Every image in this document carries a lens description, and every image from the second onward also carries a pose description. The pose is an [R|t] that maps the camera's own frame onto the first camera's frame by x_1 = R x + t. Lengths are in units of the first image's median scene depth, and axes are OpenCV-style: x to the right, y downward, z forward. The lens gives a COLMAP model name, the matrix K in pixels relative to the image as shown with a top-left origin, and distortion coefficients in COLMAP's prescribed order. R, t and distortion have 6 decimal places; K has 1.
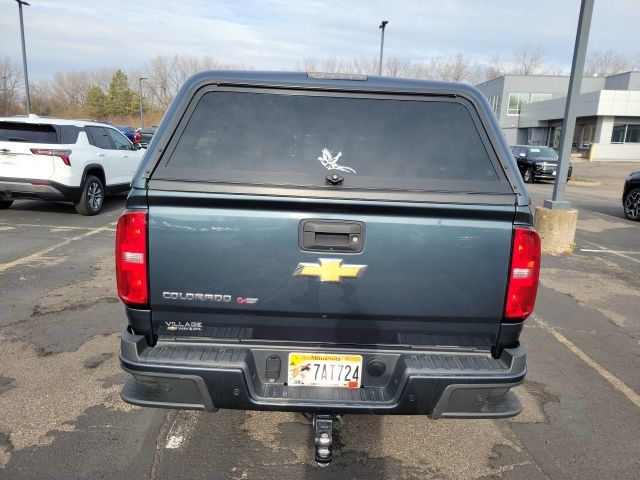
lens RADIAL K [[480.2, 0, 325.4], [0, 480.2, 242.9], [0, 0, 1]] dist [0.055293, -0.039168]
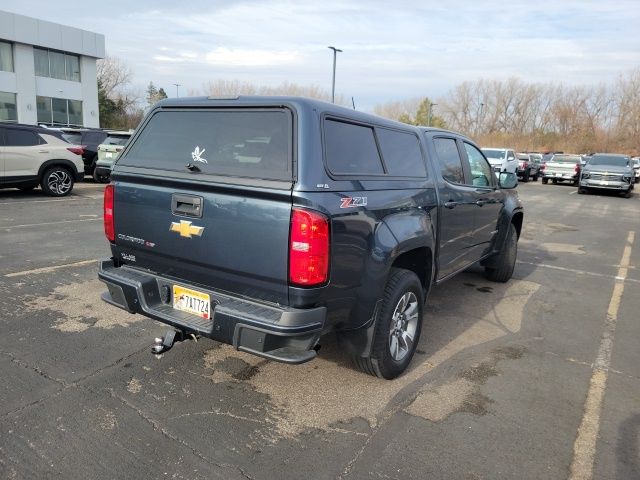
lens RADIAL K [[480.2, 0, 324.9], [0, 480.2, 238.2], [0, 0, 1]] dist [0.055293, -0.039168]
pose [[0.828400, 0.096643, -0.551736, 1.086034], [-0.125848, 0.991933, -0.015204, 0.050634], [0.545816, 0.082030, 0.833880, 0.012993]]
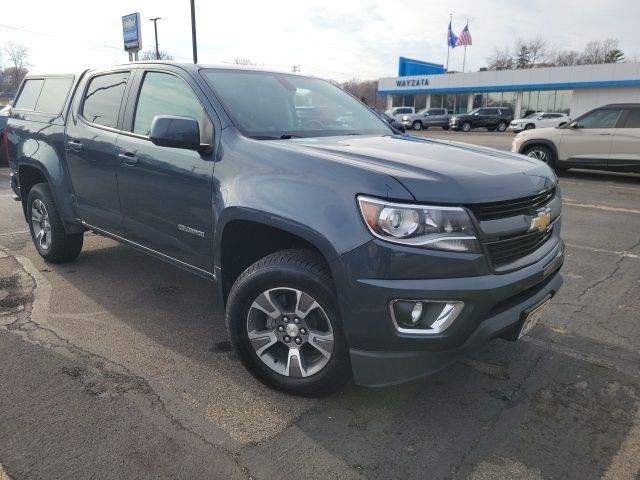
lens RADIAL K [[480.2, 0, 323.8], [0, 480.2, 236.0], [0, 0, 1]] dist [0.055293, -0.039168]
pose [[-0.694264, 0.117254, -0.710104, 1.133753], [-0.192649, 0.920362, 0.340325, -0.682748], [0.693457, 0.373076, -0.616385, 3.870059]]
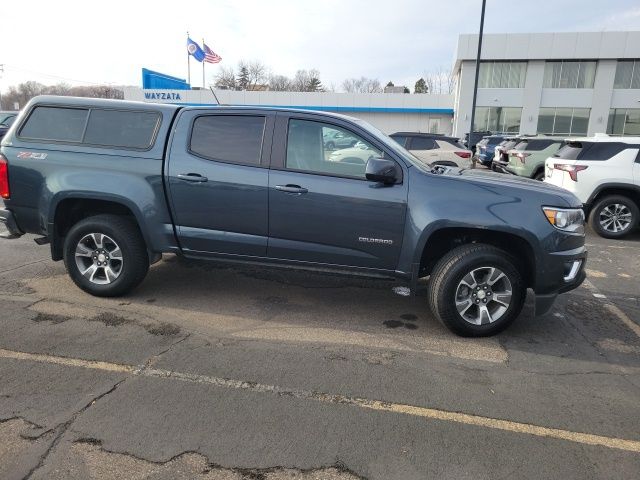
lens RADIAL K [[480.2, 0, 323.4], [0, 480.2, 228.4], [0, 0, 1]] dist [0.055293, -0.039168]
pose [[-0.220781, 0.129705, -0.966660, 2.291268], [-0.245095, 0.951935, 0.183708, -0.487133], [0.944026, 0.277482, -0.178380, 2.849091]]
